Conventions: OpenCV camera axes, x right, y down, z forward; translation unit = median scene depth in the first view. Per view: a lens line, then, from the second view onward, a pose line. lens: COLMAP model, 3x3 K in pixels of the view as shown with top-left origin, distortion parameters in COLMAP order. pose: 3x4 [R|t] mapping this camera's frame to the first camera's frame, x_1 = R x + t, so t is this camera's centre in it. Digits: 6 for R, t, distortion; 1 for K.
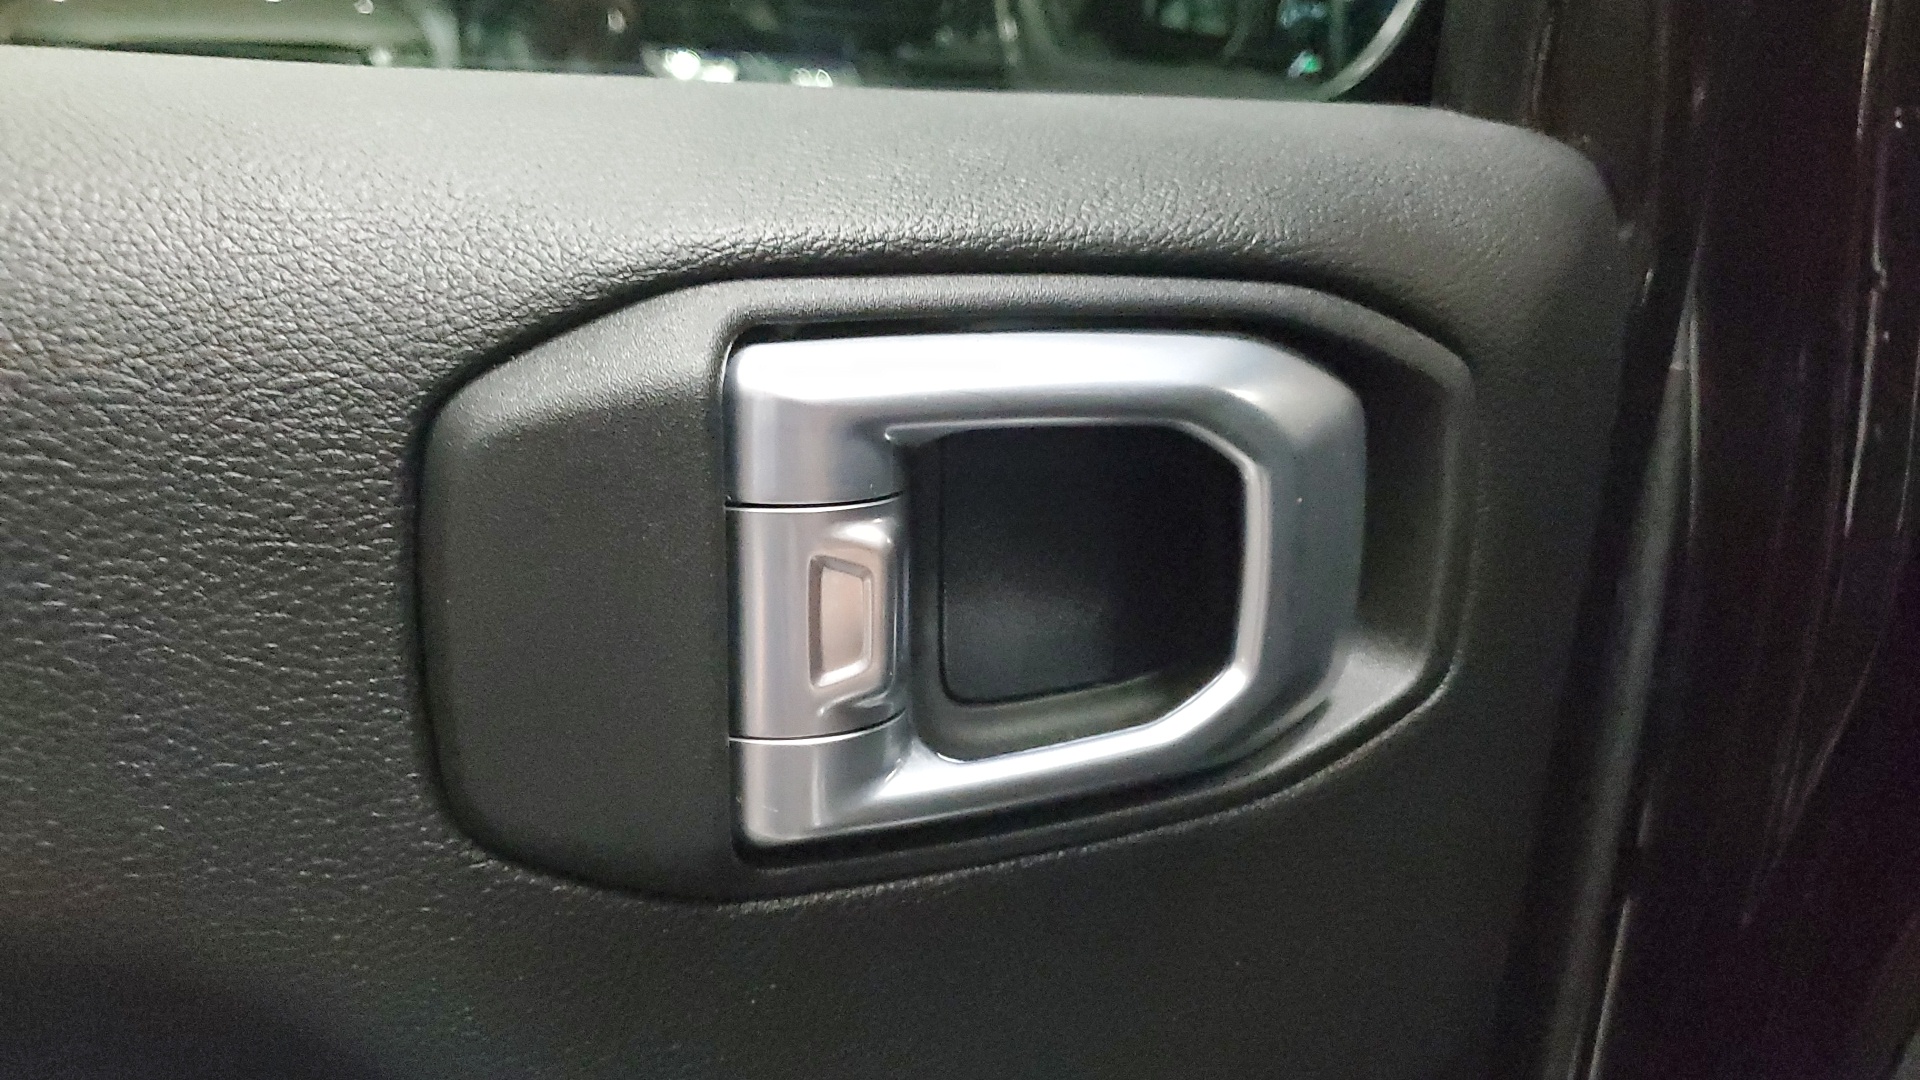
lens RADIAL K [[1531.2, 0, 966.9], [0, 1531.2, 547.7], [0, 0, 1]] dist [0.069607, -0.082562]
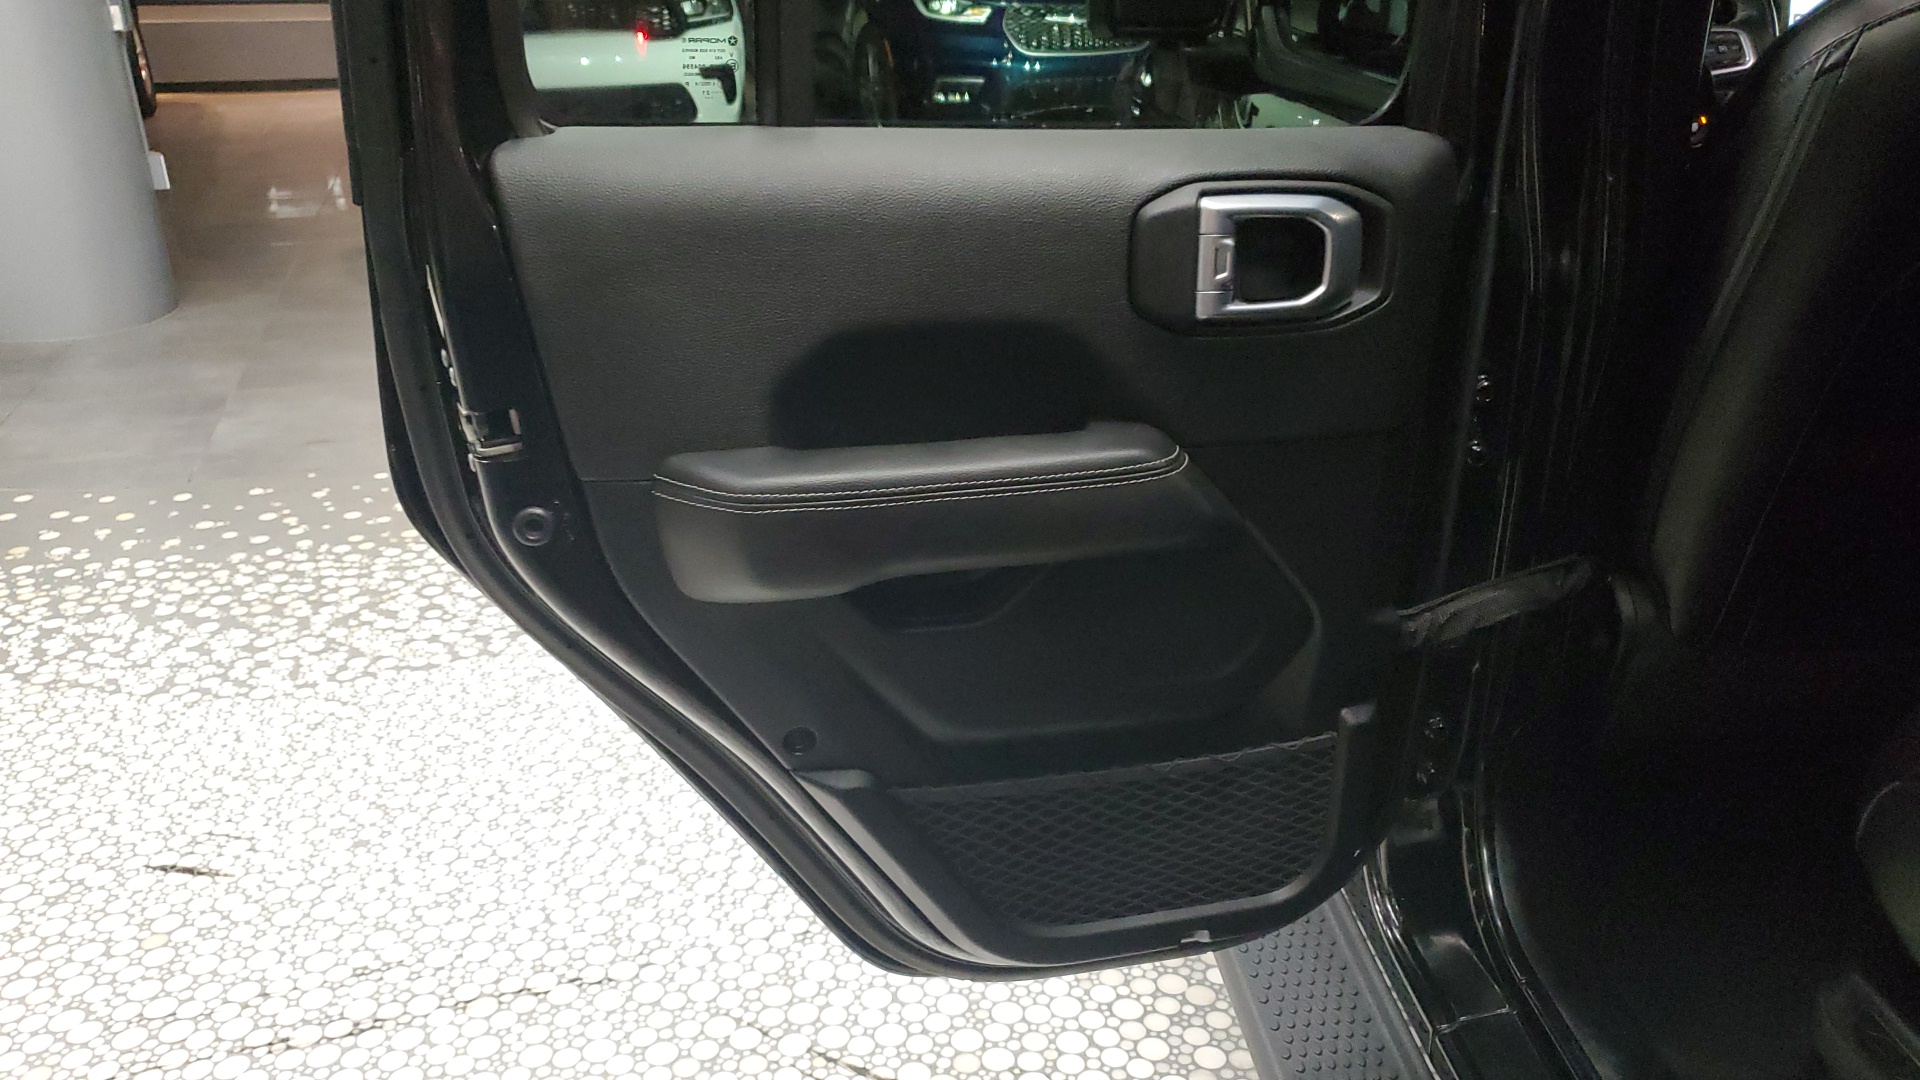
lens RADIAL K [[1531.2, 0, 965.0], [0, 1531.2, 557.1], [0, 0, 1]] dist [0.069607, -0.082562]
pose [[0.989233, 0.033379, -0.142491, -0.136235], [-0.024768, 0.997782, 0.061785, 0.556679], [0.144238, -0.057591, 0.987866, -3.039711]]
